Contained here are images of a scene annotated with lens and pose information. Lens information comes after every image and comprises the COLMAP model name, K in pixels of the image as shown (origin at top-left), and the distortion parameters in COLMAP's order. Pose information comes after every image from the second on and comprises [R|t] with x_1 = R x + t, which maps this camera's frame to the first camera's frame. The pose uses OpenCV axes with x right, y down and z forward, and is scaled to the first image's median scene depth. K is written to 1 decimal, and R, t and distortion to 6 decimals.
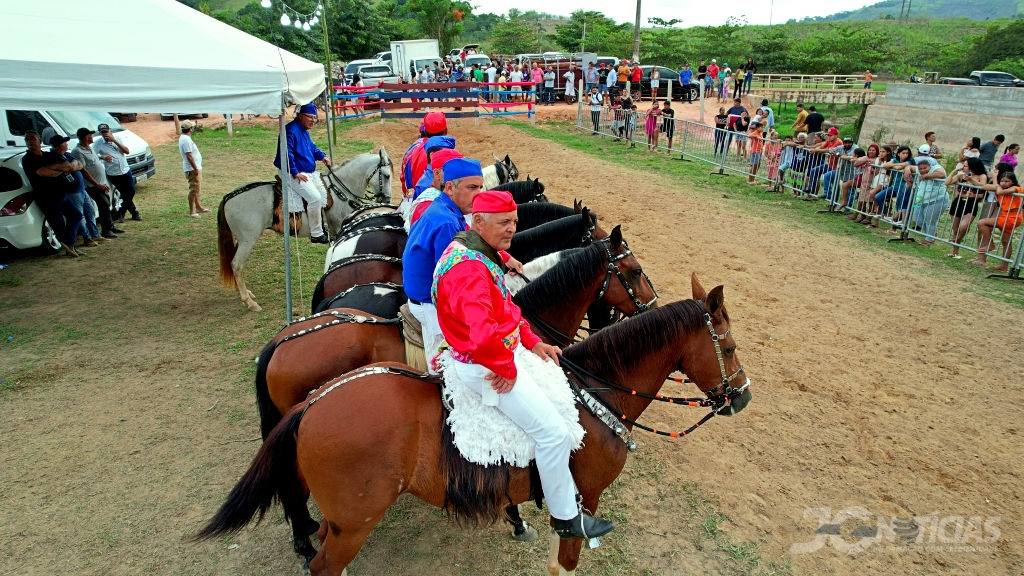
lens RADIAL K [[645.3, 0, 512.0], [0, 645.3, 288.0], [0, 0, 1]] dist [-0.082292, 0.069716]
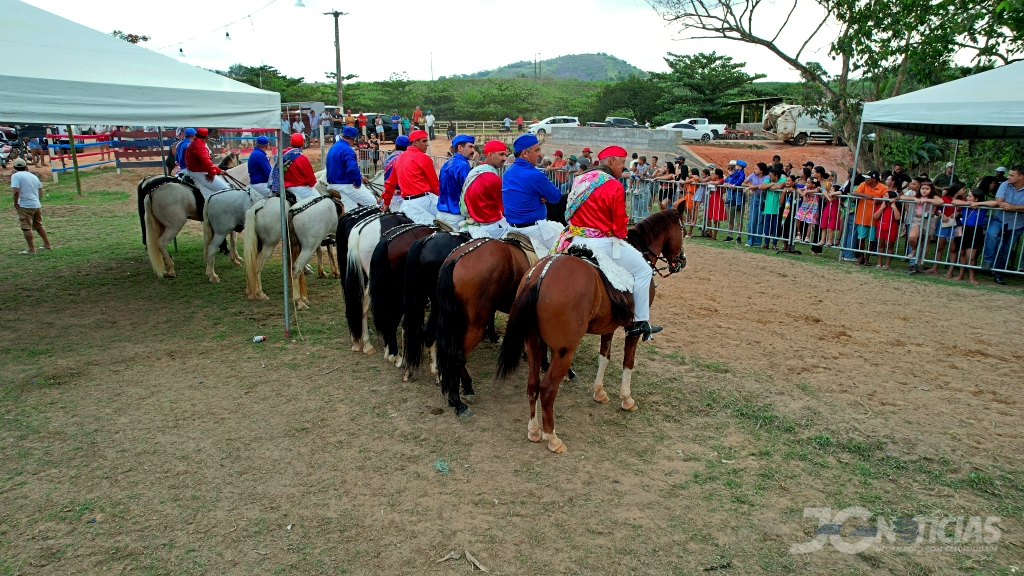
lens RADIAL K [[645.3, 0, 512.0], [0, 645.3, 288.0], [0, 0, 1]] dist [-0.082292, 0.069716]
pose [[0.879906, -0.122700, 0.459032, -0.080600], [0.158349, 0.986580, -0.039820, 0.020370], [-0.447986, 0.107725, 0.887527, -0.034779]]
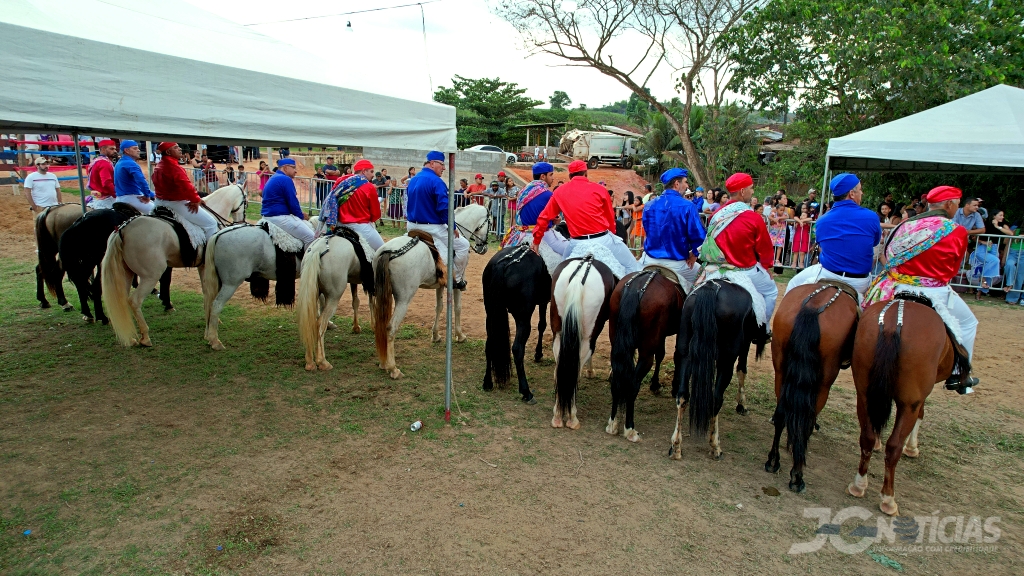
lens RADIAL K [[633.5, 0, 512.0], [0, 633.5, 288.0], [0, 0, 1]] dist [0.005502, 0.000845]
pose [[0.653526, -0.147624, 0.742368, -0.147371], [0.216357, 0.976307, 0.003679, -0.009577], [-0.725323, 0.158213, 0.669982, 0.048453]]
